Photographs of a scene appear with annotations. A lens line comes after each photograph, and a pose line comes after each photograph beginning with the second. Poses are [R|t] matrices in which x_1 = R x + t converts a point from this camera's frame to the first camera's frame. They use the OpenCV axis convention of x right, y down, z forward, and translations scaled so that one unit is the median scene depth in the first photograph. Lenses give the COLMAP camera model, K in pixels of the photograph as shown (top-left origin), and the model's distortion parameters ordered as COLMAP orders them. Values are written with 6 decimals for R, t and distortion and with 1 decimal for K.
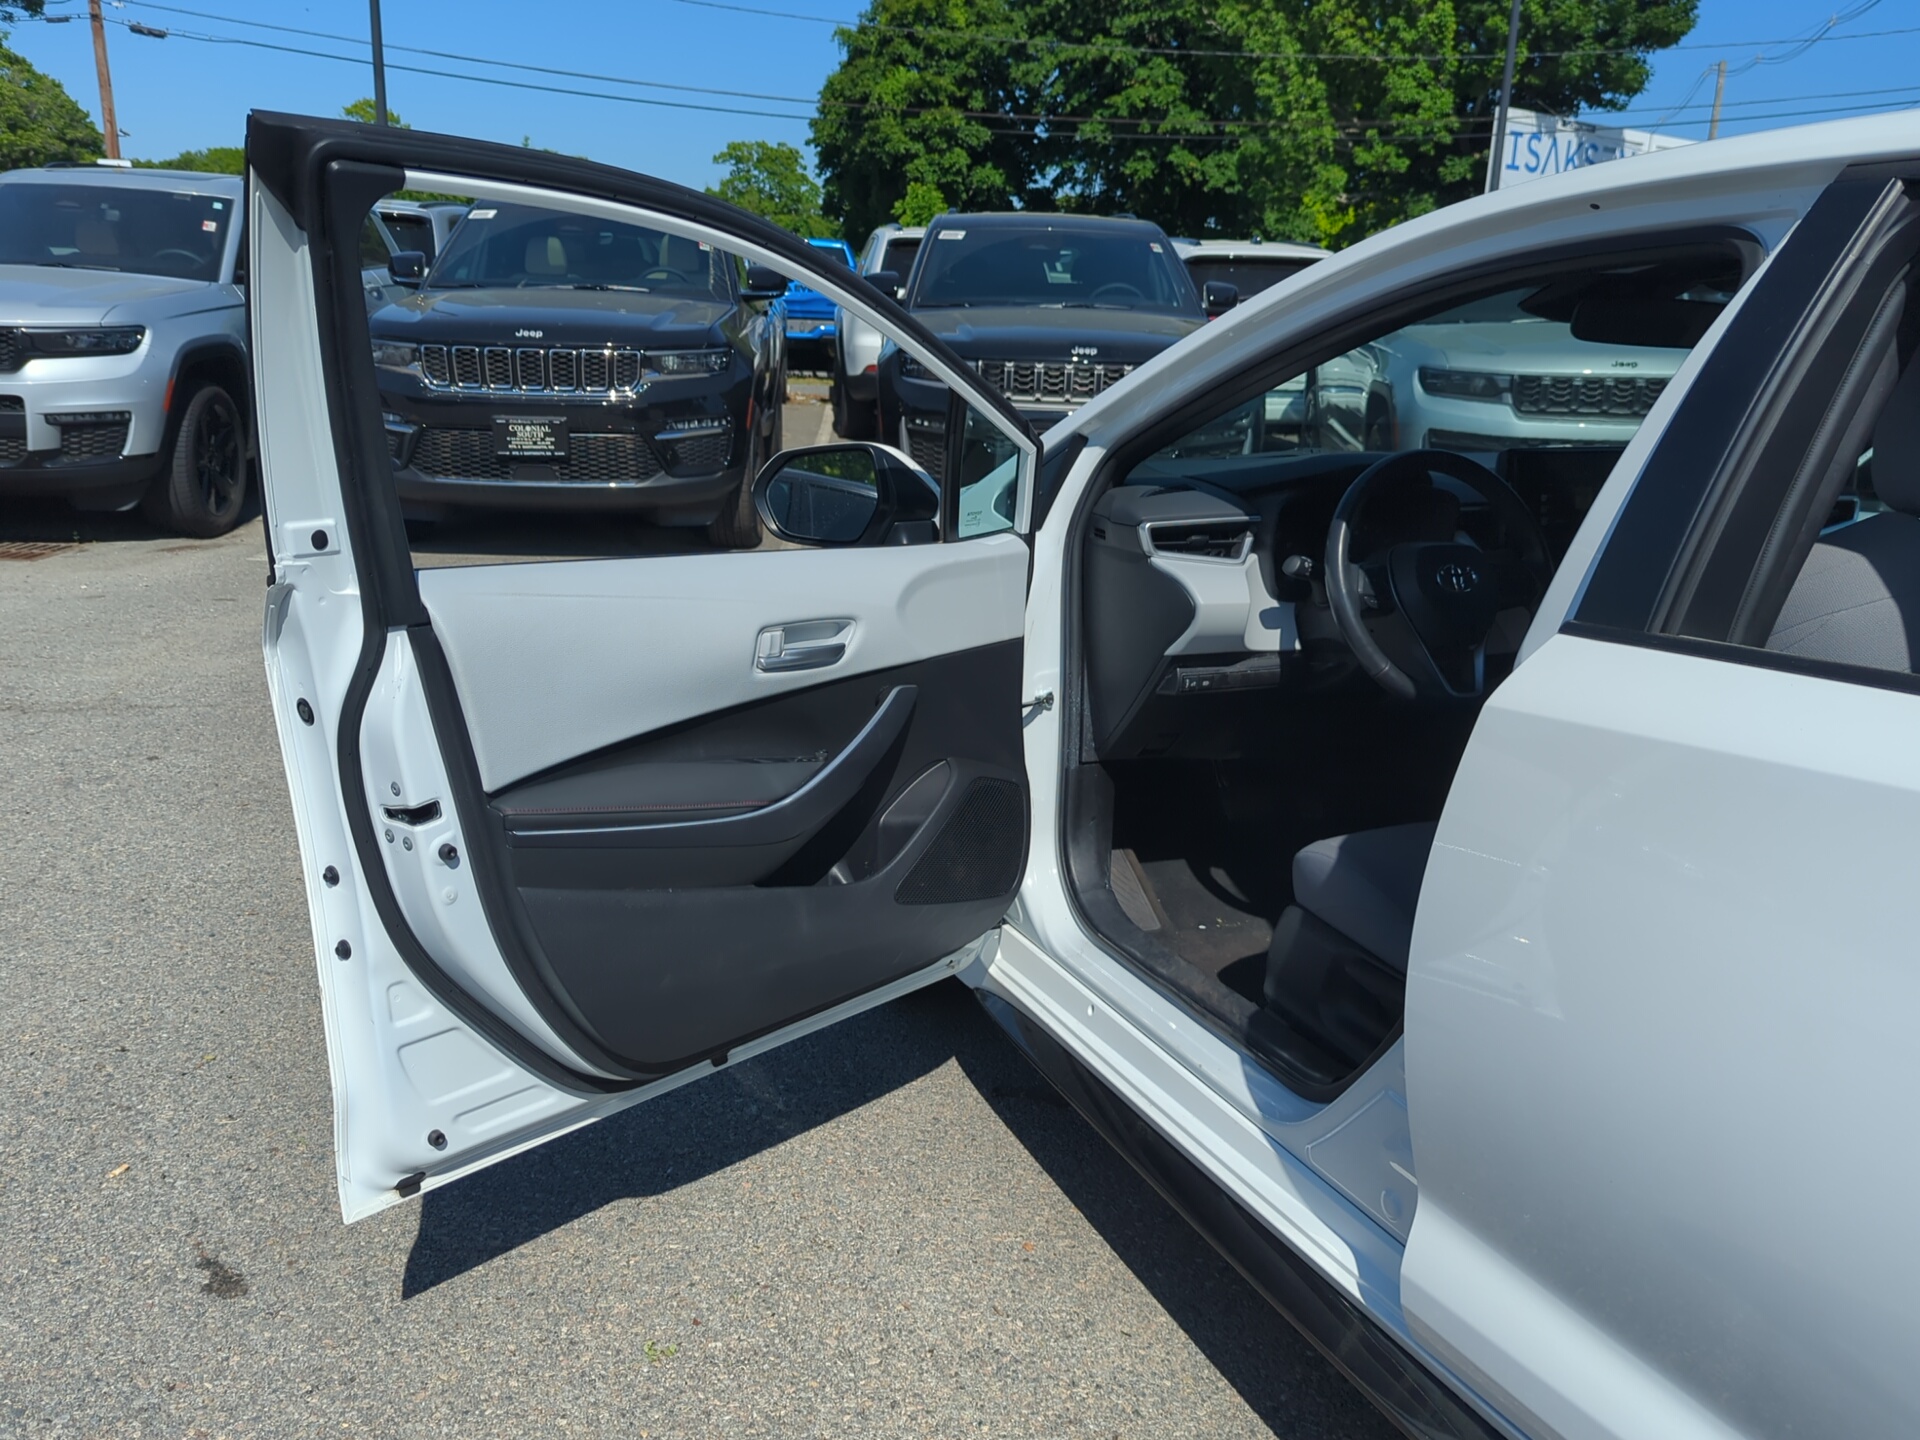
lens RADIAL K [[1566.9, 0, 973.5], [0, 1566.9, 699.5], [0, 0, 1]] dist [0.054040, -0.051364]
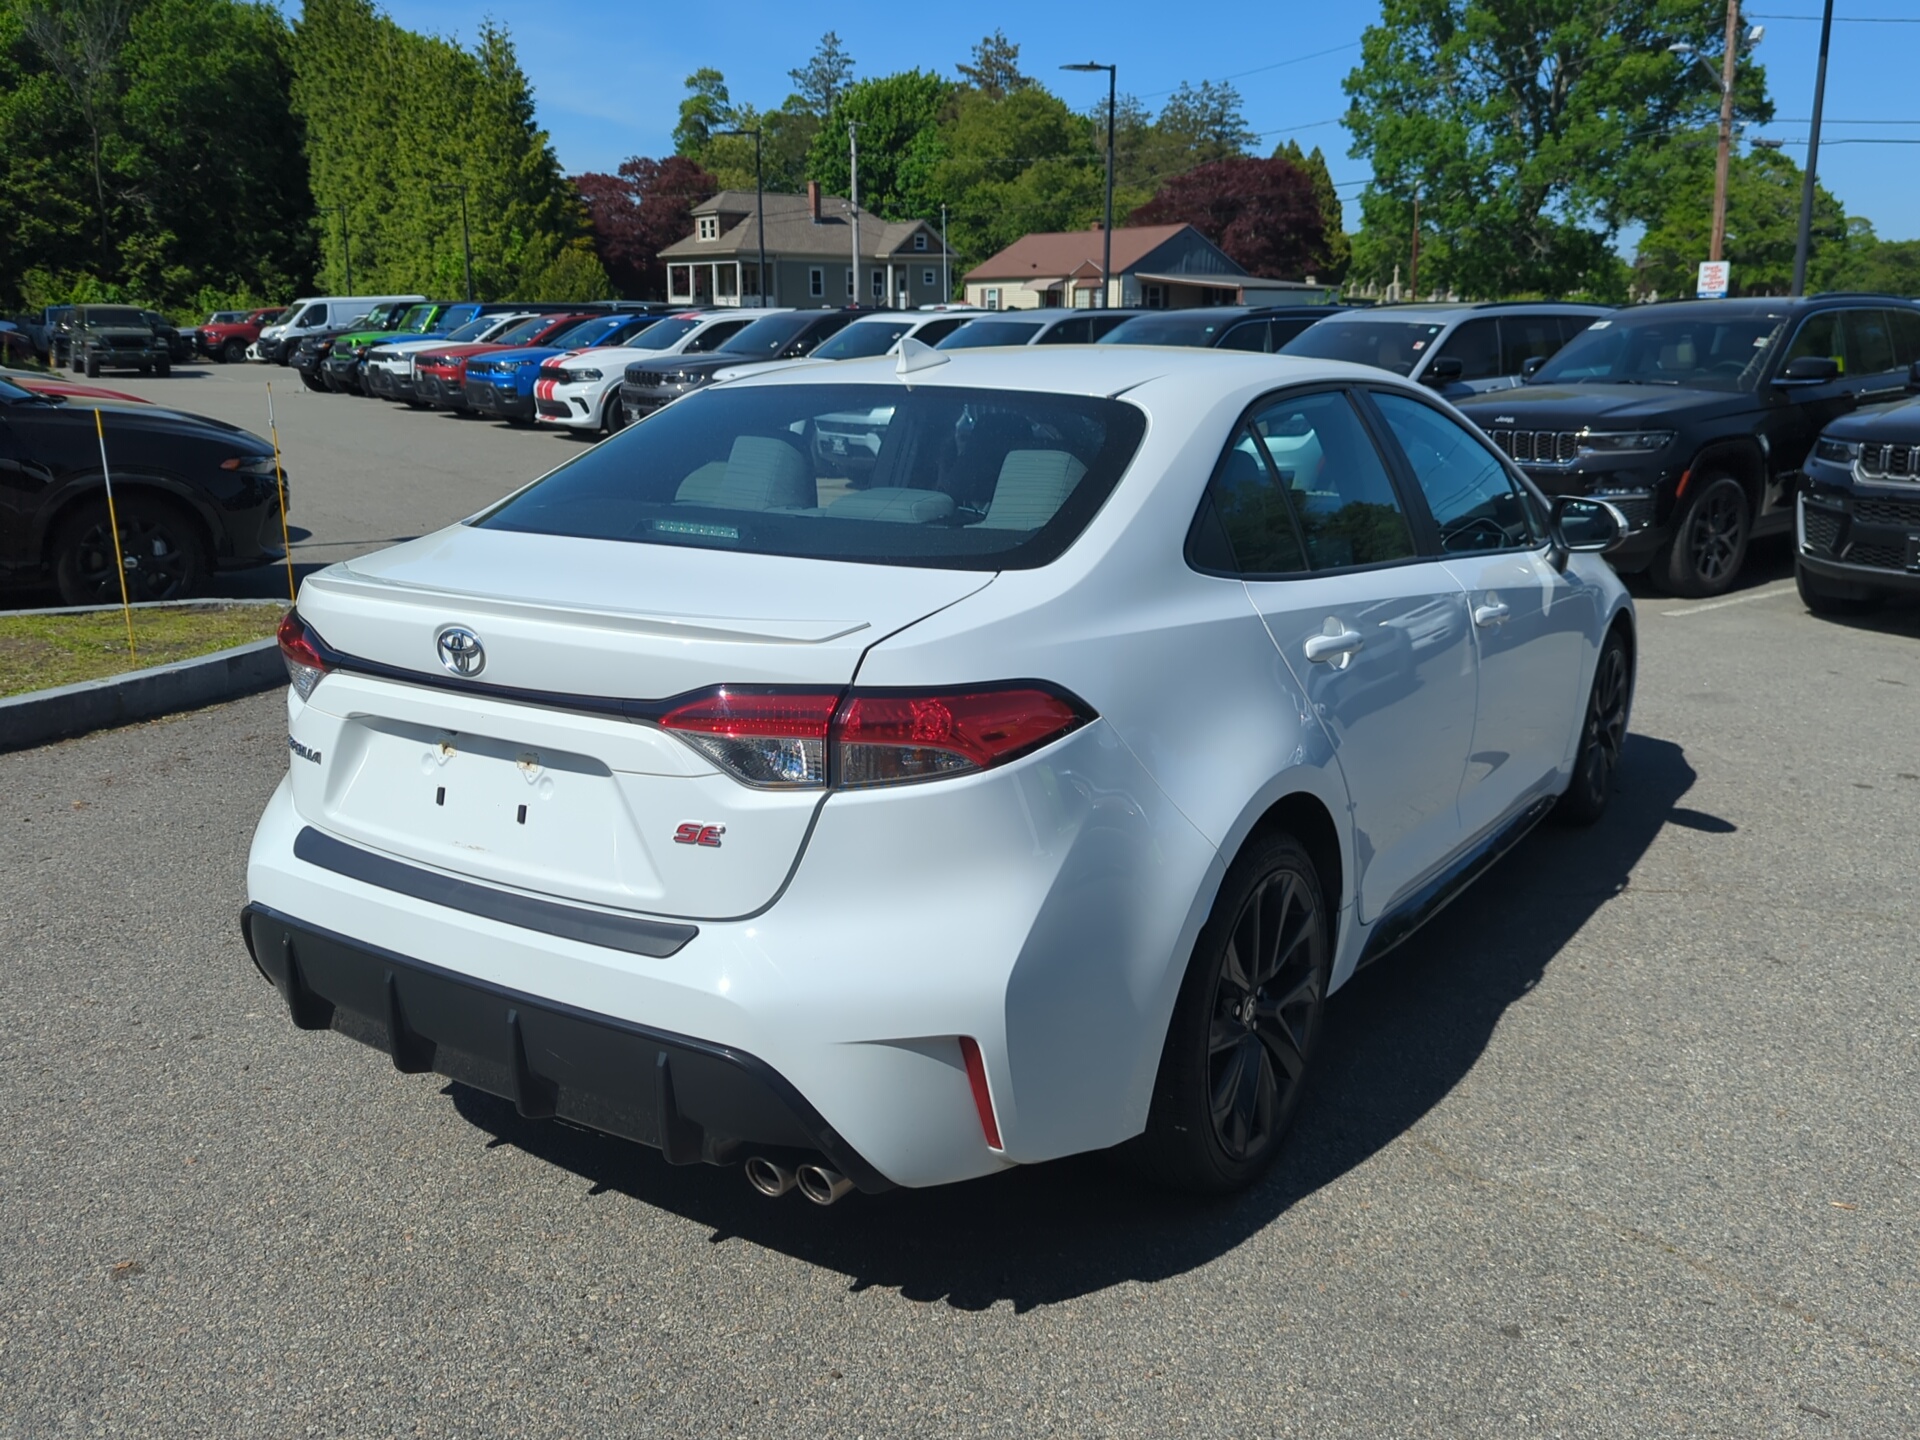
lens RADIAL K [[1566.9, 0, 970.6], [0, 1566.9, 701.9], [0, 0, 1]] dist [0.054040, -0.051364]
pose [[0.547501, 0.150832, -0.823099, 0.132363], [-0.188922, 0.980506, 0.054011, 0.004362], [0.815200, 0.125931, 0.565323, -0.024544]]
